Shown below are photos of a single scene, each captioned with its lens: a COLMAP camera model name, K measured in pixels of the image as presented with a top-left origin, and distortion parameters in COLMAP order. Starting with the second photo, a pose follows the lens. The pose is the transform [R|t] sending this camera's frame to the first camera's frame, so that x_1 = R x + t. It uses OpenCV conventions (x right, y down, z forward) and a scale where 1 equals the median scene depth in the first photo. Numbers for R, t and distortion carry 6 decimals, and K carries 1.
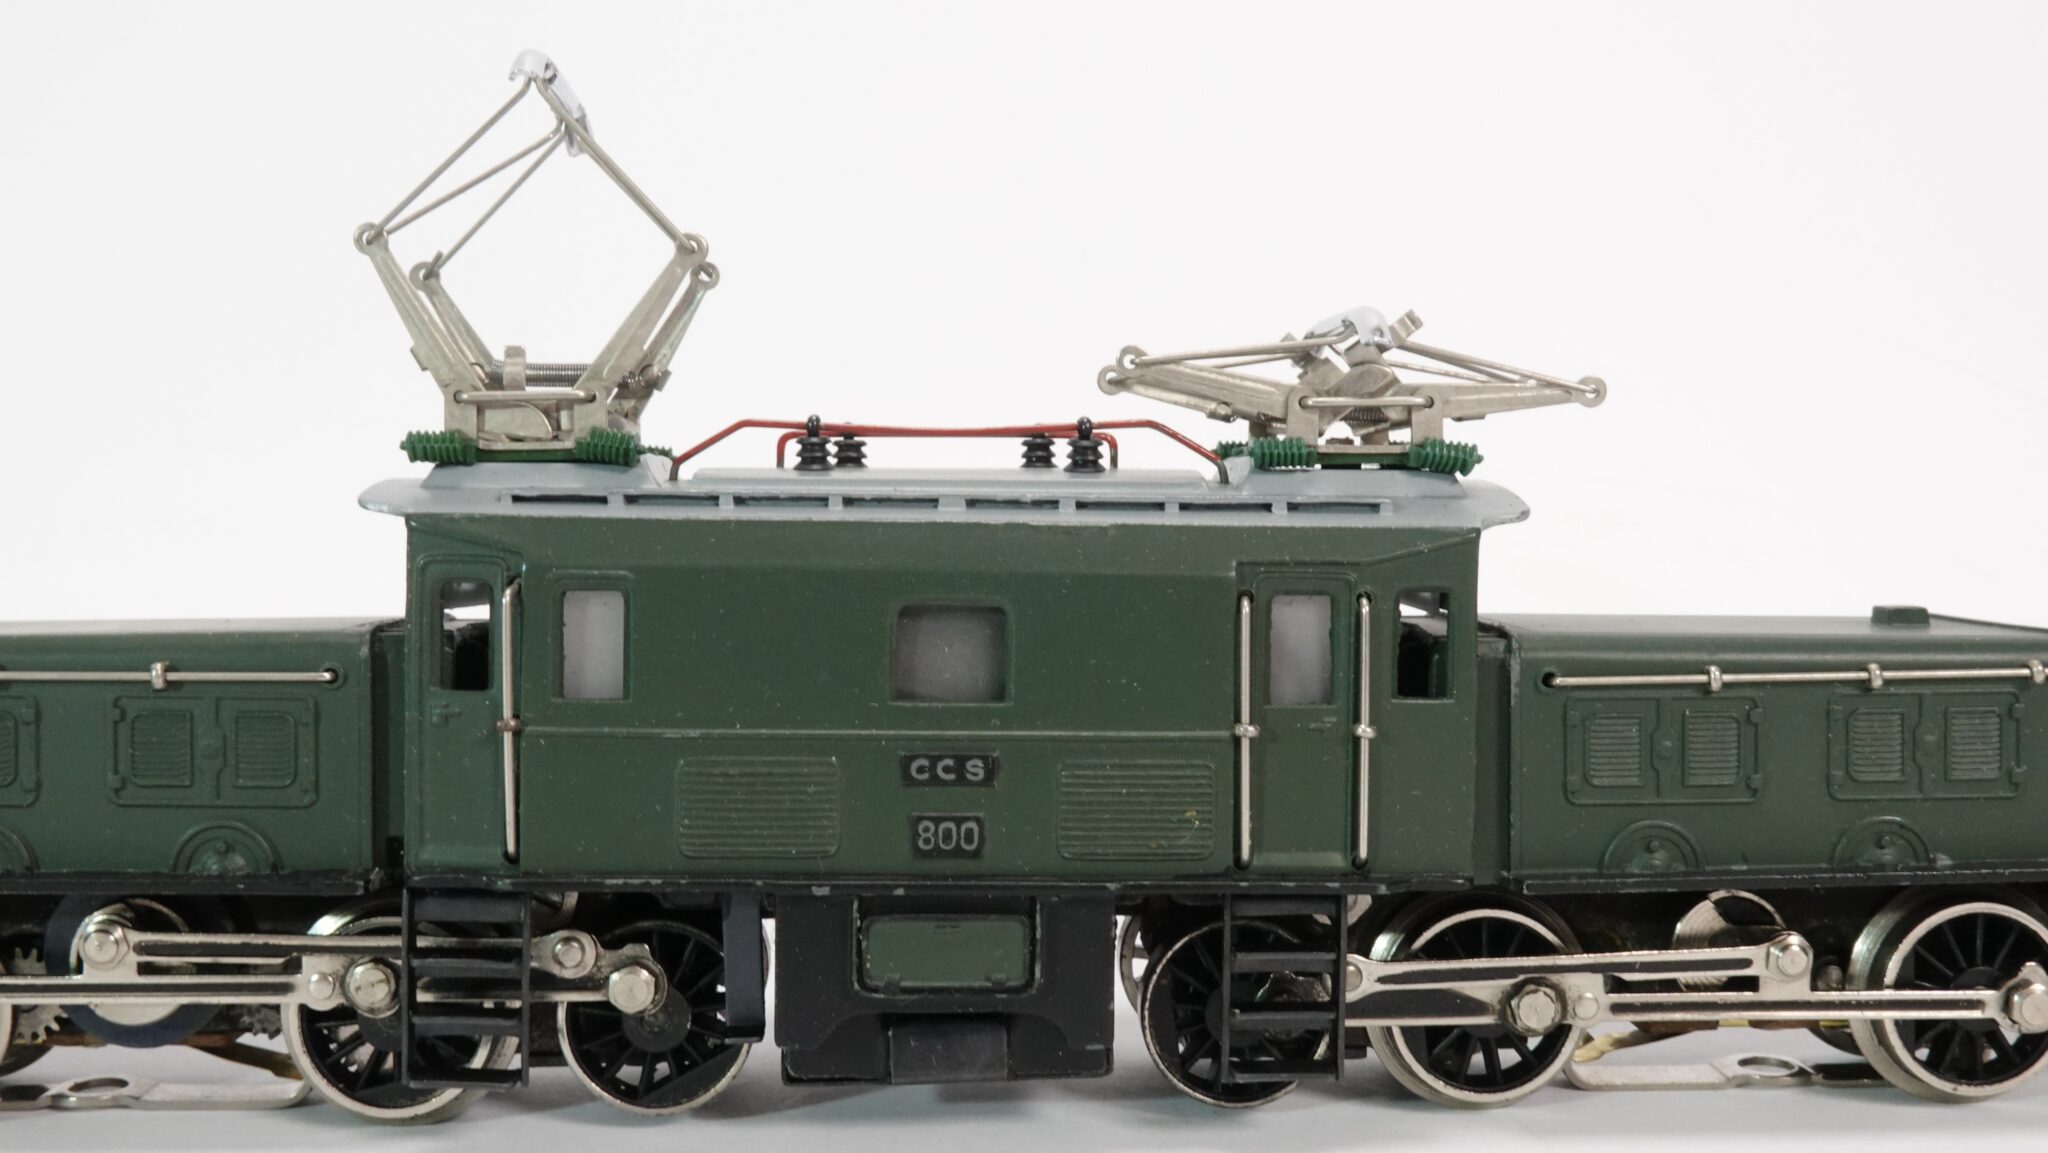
lens RADIAL K [[1890.9, 0, 1024.0], [0, 1890.9, 576.5], [0, 0, 1]] dist [-0.005245, 0.004873]
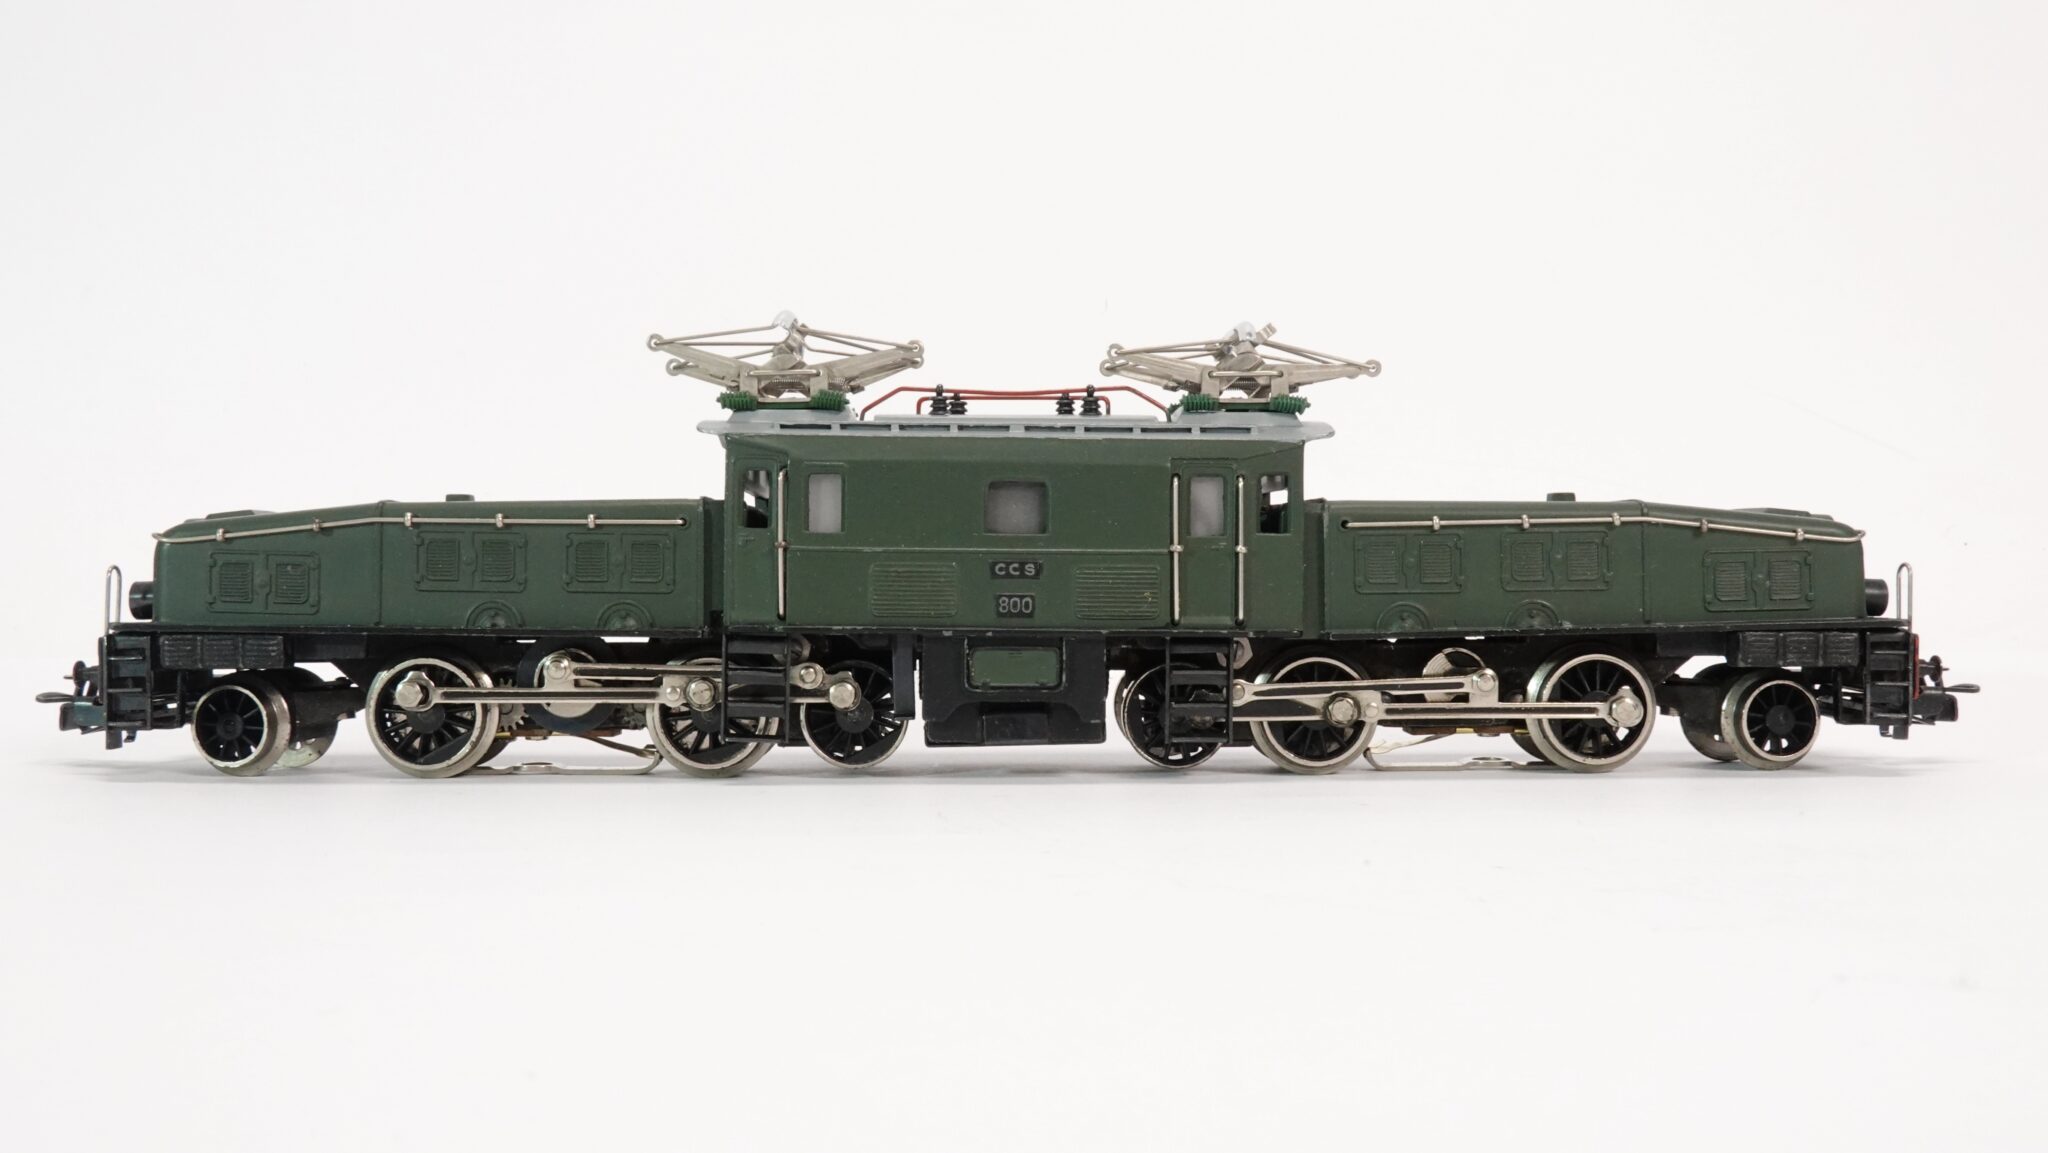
lens RADIAL K [[1890.9, 0, 1024.0], [0, 1890.9, 576.5], [0, 0, 1]] dist [-0.005245, 0.004873]
pose [[0.999659, -0.002998, -0.025949, 0.015933], [0.002095, 0.999393, -0.034765, 0.167942], [0.026037, 0.034699, 0.999059, -0.826358]]
